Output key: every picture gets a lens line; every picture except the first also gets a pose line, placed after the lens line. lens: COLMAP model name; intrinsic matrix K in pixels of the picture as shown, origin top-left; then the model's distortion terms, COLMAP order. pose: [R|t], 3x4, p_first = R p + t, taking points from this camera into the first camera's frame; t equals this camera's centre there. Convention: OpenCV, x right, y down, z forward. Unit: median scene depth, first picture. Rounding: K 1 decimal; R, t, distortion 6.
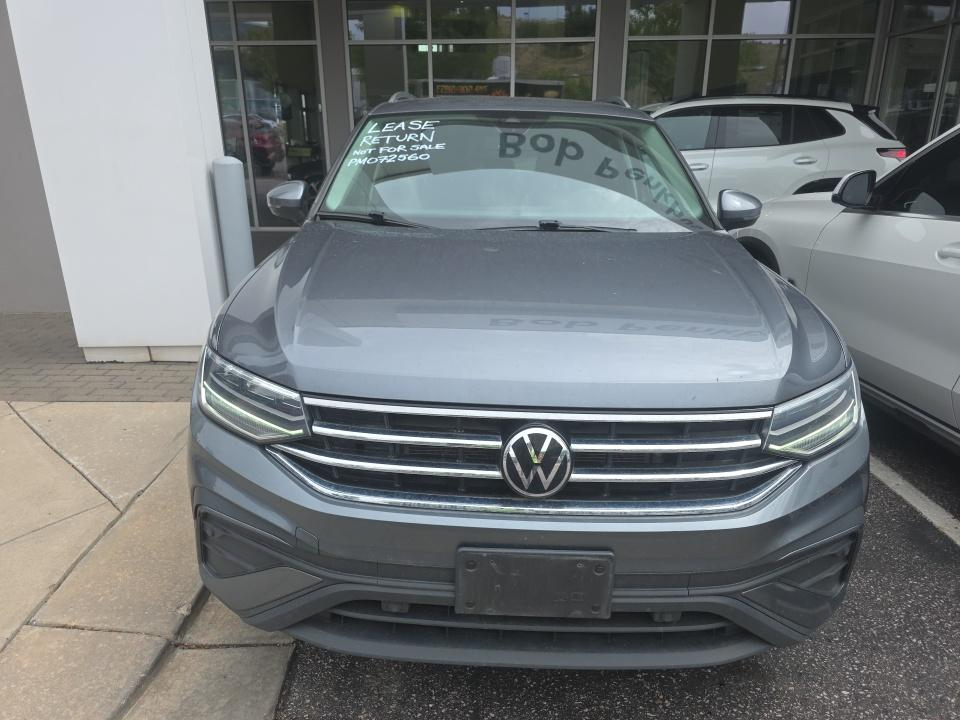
lens RADIAL K [[646.8, 0, 480.0], [0, 646.8, 360.0], [0, 0, 1]] dist [0.047523, -0.049922]
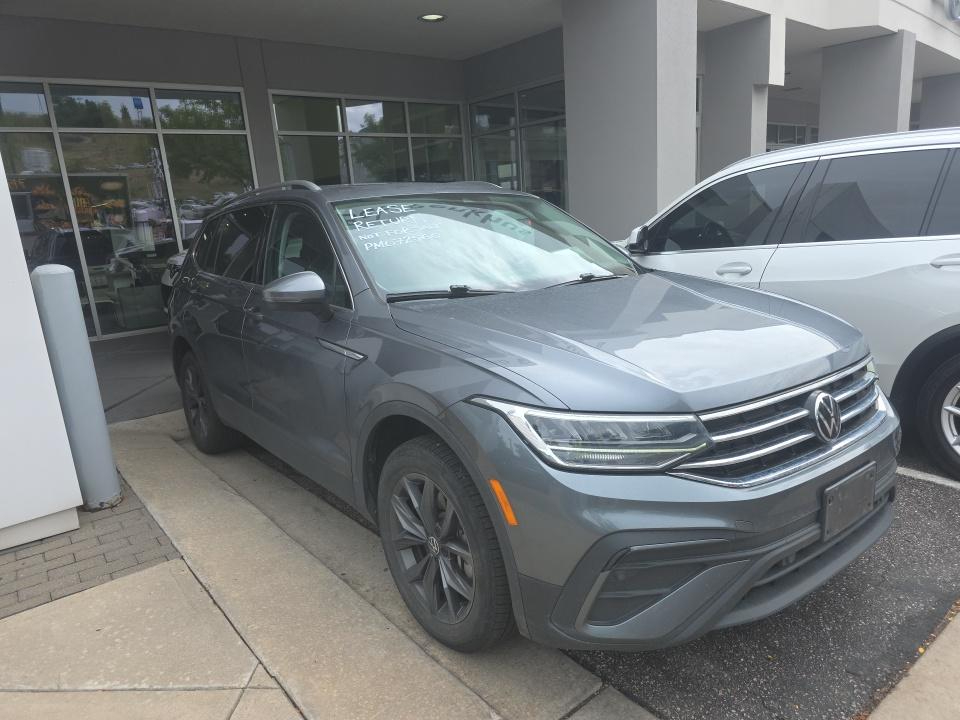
lens RADIAL K [[646.7, 0, 471.2], [0, 646.7, 358.4], [0, 0, 1]] dist [0.056685, -0.056240]
pose [[0.777519, -0.185850, 0.600769, -1.292746], [0.259670, 0.964967, -0.037551, -0.109417], [-0.572744, 0.185199, 0.798540, 0.258791]]
